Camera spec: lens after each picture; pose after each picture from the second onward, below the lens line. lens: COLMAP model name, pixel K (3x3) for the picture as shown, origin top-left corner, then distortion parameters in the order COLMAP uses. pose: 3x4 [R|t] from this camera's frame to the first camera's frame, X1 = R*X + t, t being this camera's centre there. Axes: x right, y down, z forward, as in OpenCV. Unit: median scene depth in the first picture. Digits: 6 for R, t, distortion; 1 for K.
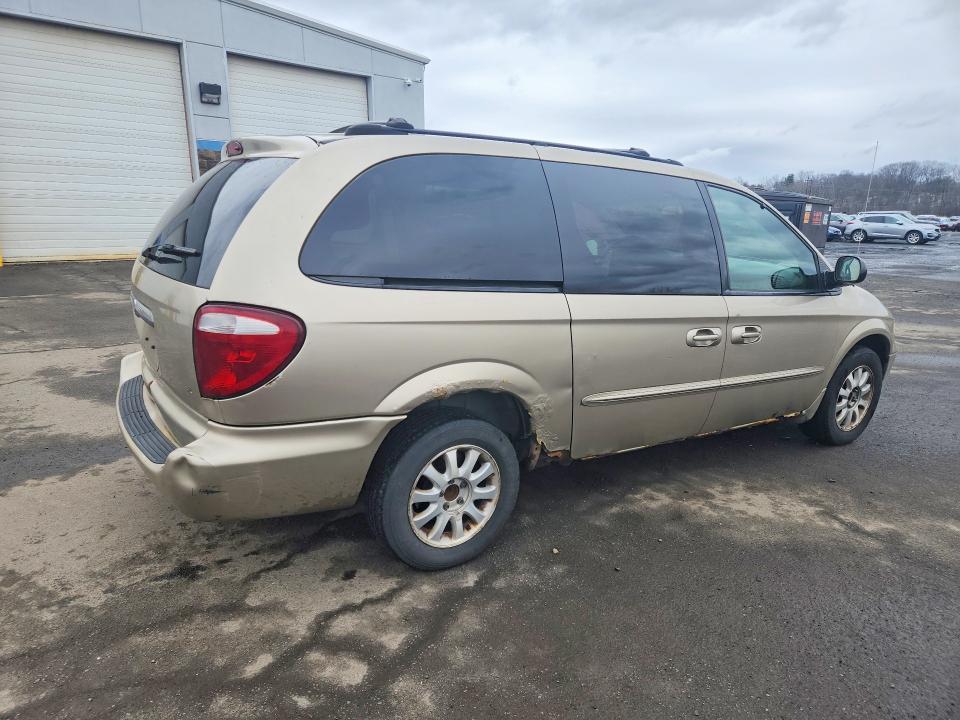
lens RADIAL K [[718.0, 0, 450.2], [0, 718.0, 361.5], [0, 0, 1]] dist [0.038933, -0.022739]
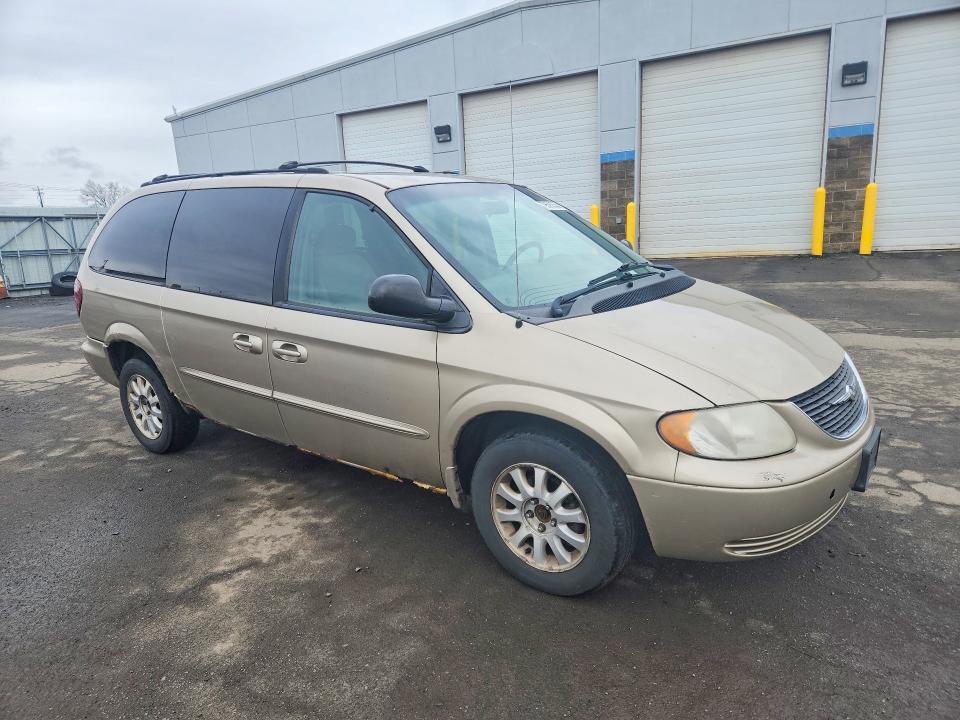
lens RADIAL K [[718.0, 0, 479.1], [0, 718.0, 358.6], [0, 0, 1]] dist [0.038933, -0.022739]
pose [[0.265875, 0.156021, -0.951298, 1.358904], [-0.147217, 0.981813, 0.119880, -0.175090], [0.952700, 0.108174, 0.284009, 0.969892]]
